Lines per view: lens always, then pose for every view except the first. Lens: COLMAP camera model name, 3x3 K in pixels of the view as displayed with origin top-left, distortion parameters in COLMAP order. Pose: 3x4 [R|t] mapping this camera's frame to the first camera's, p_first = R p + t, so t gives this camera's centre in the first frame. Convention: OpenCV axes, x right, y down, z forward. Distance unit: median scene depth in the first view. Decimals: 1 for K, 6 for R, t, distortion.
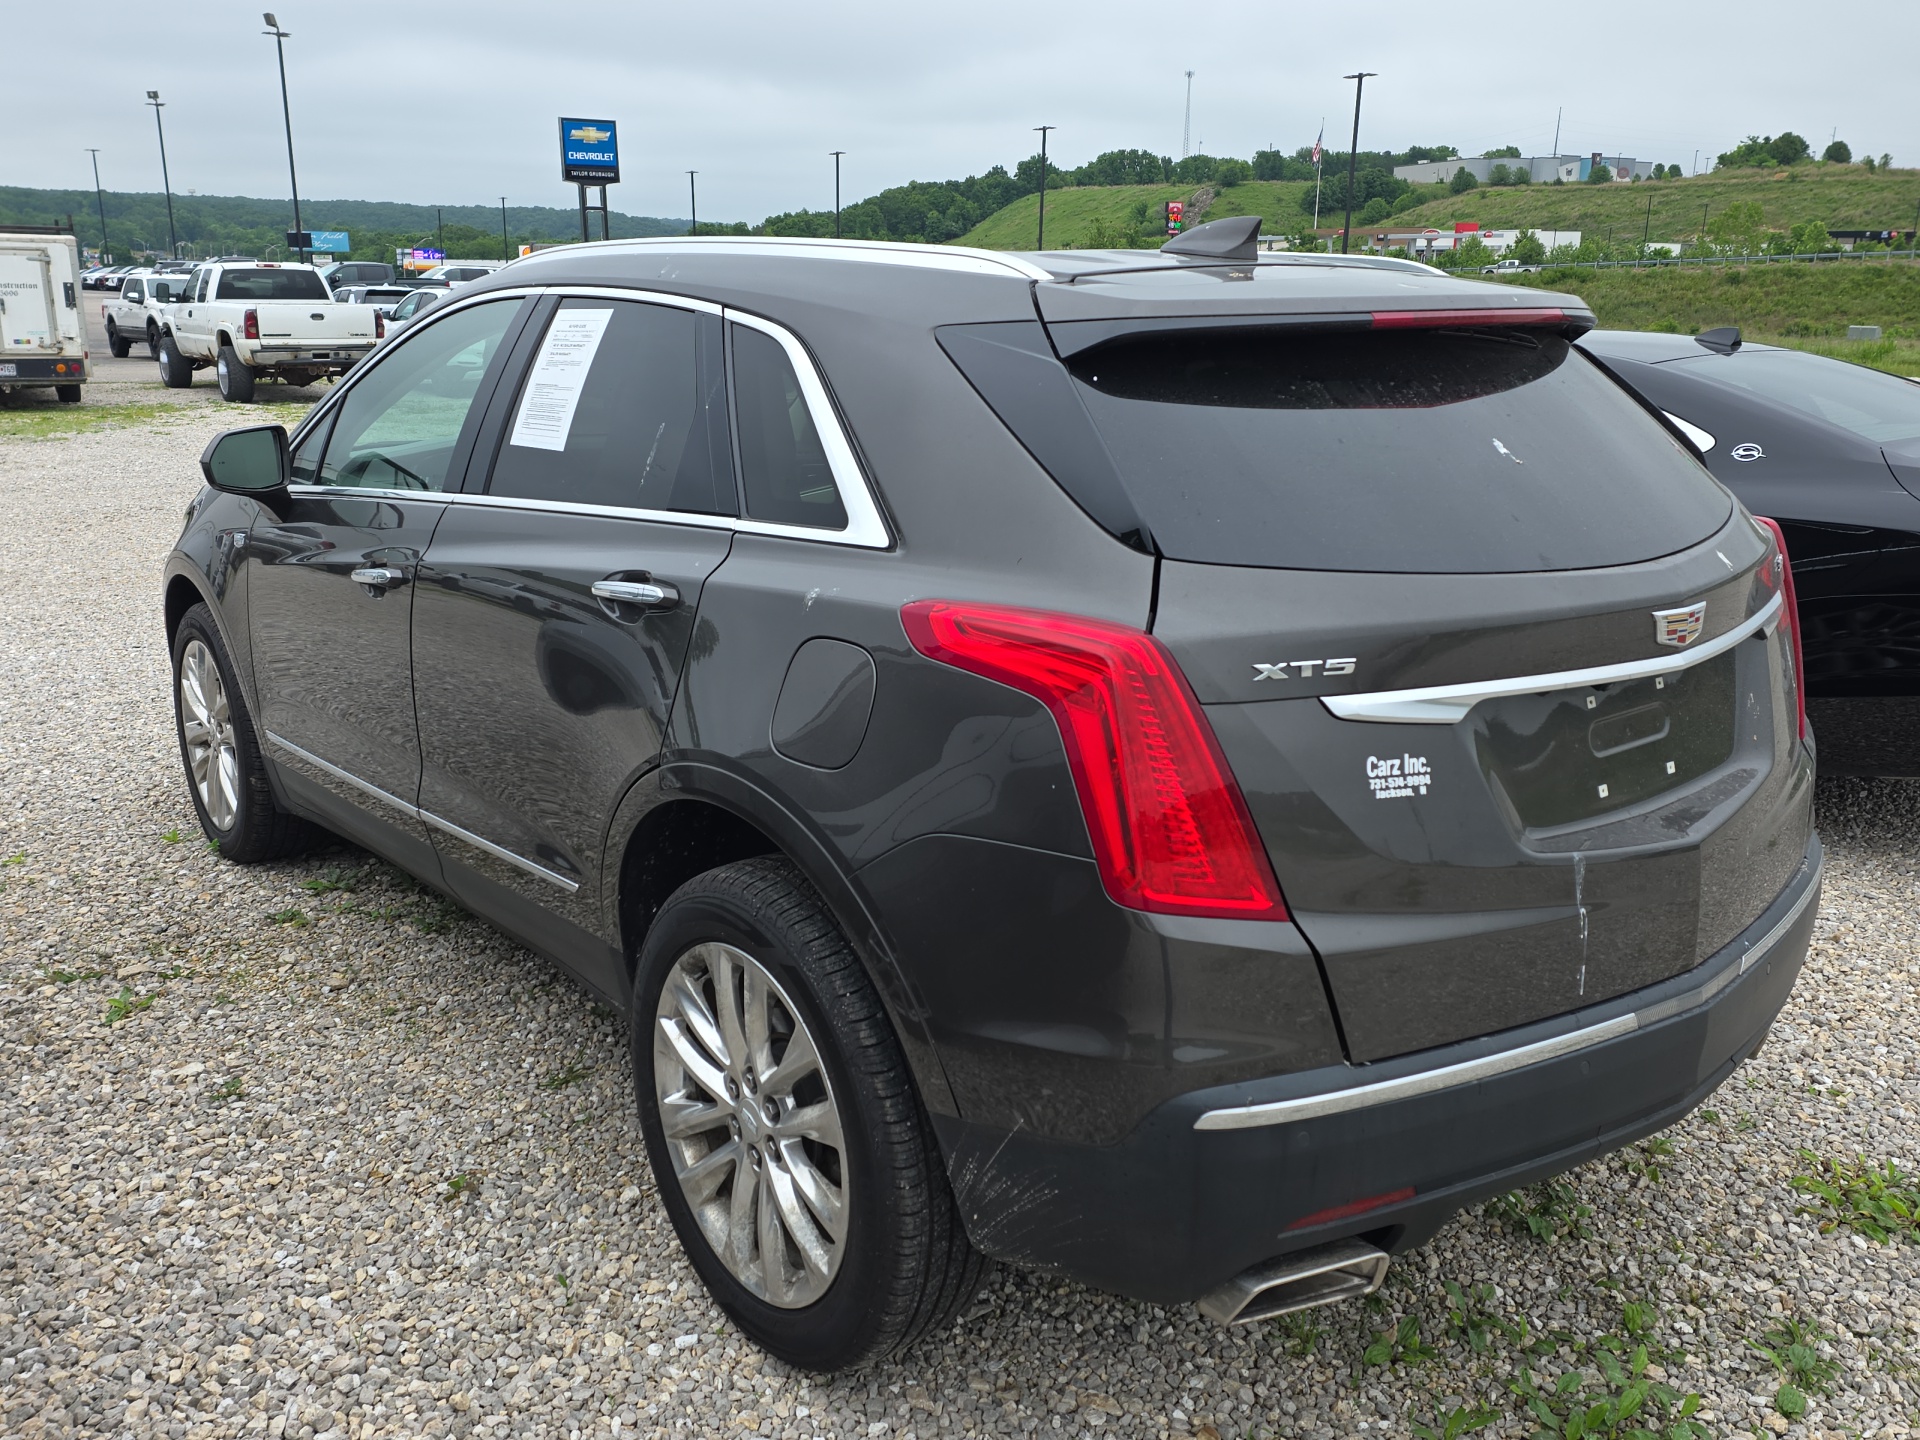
lens RADIAL K [[1614.1, 0, 960.0], [0, 1614.1, 720.0], [0, 0, 1]] dist [0.068723, -0.076224]
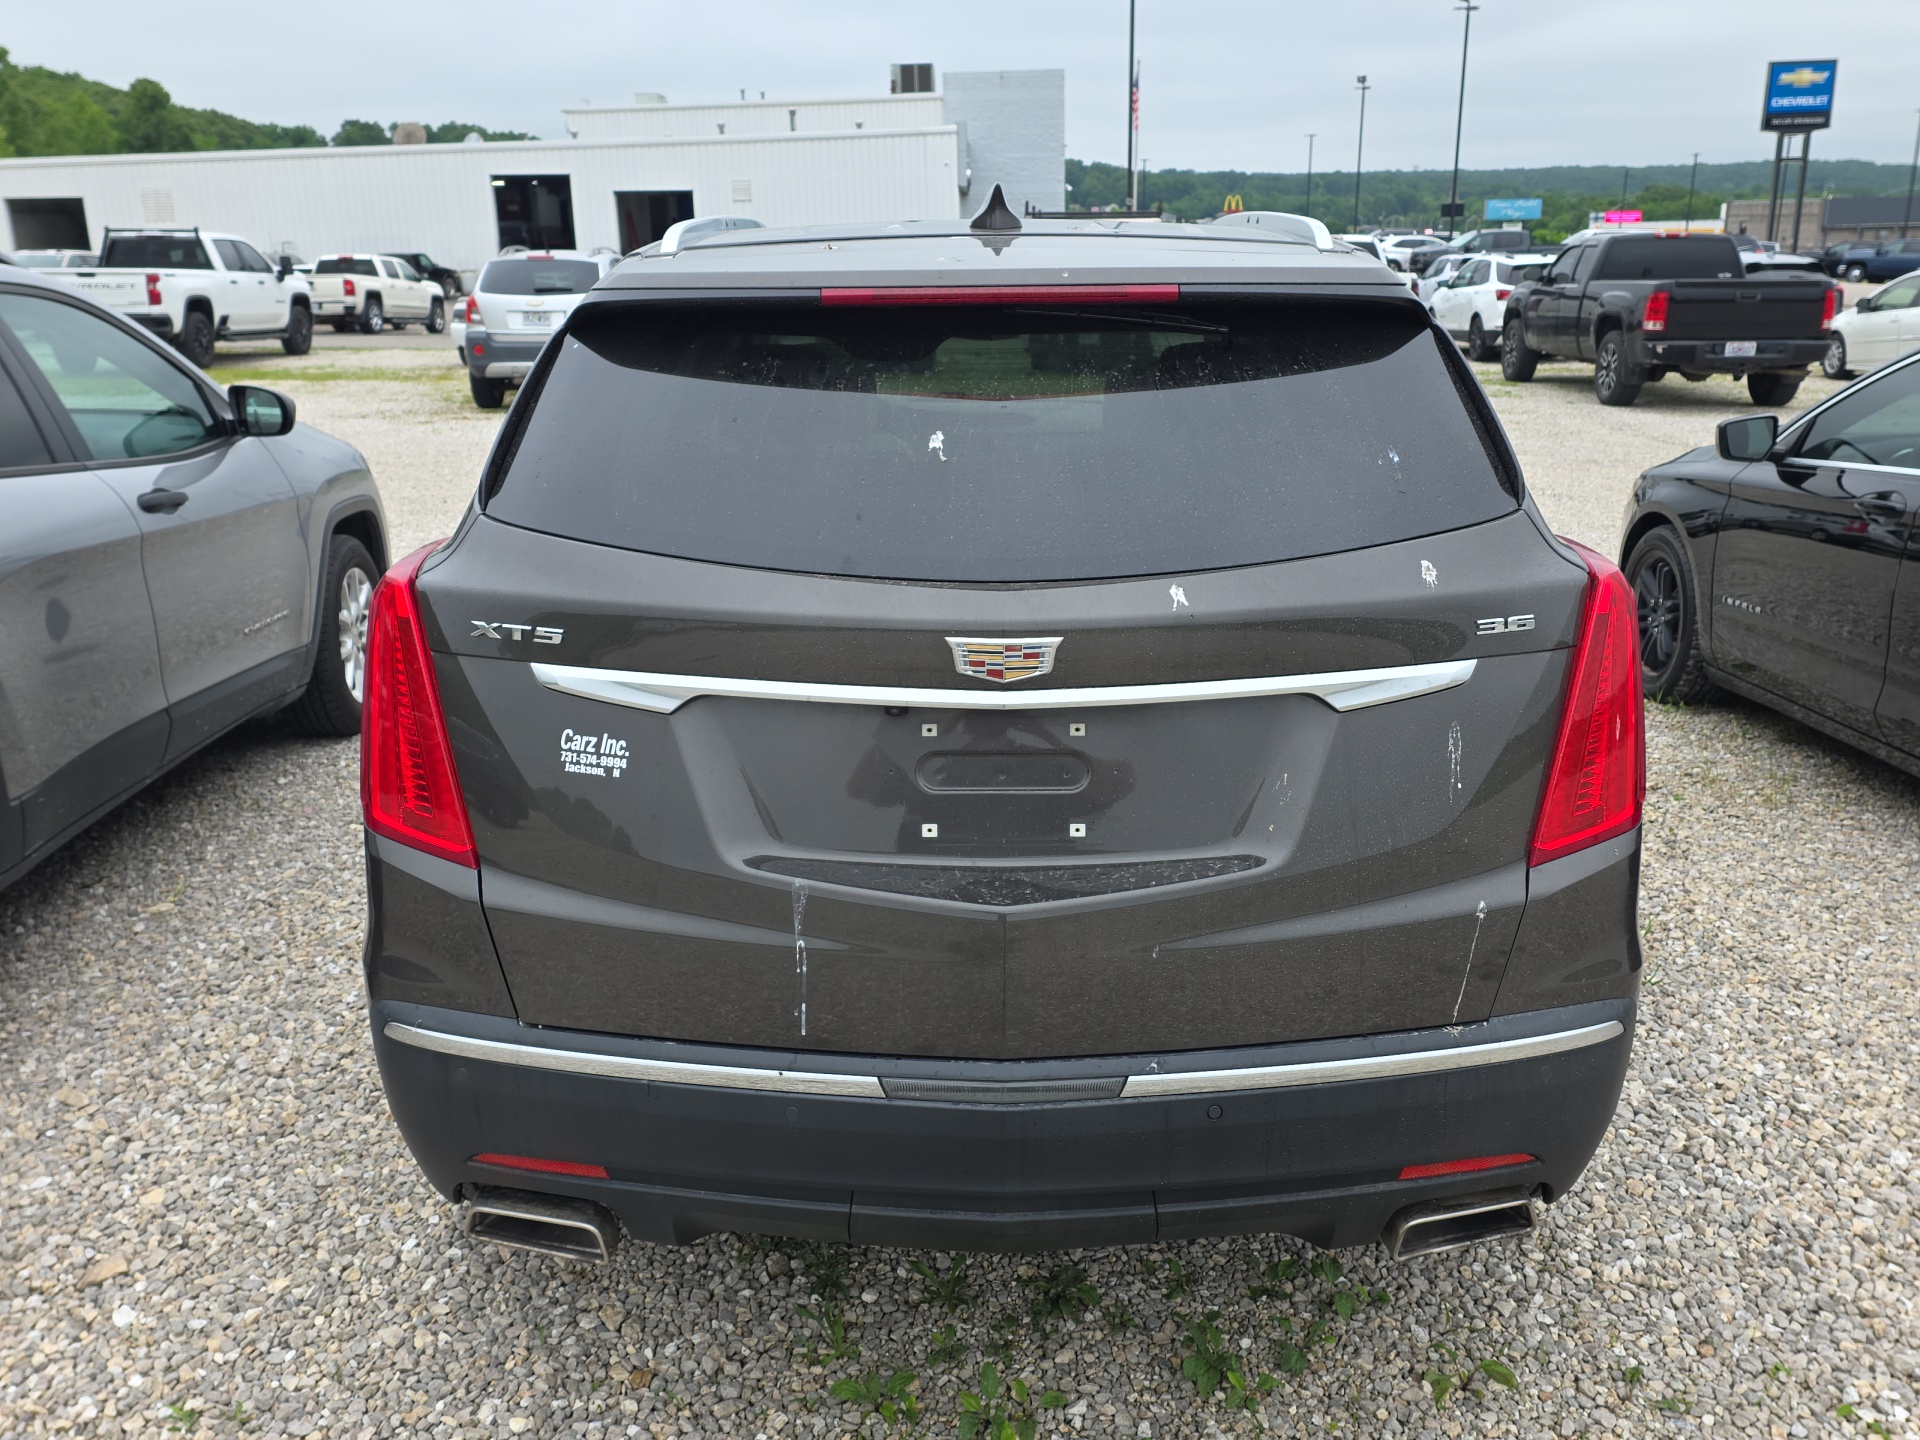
lens RADIAL K [[1614.1, 0, 960.0], [0, 1614.1, 720.0], [0, 0, 1]] dist [0.068723, -0.076224]
pose [[0.757311, 0.164893, -0.631894, 0.996390], [-0.152590, 0.985493, 0.074290, -0.088414], [0.634977, 0.040160, 0.771486, 0.343631]]
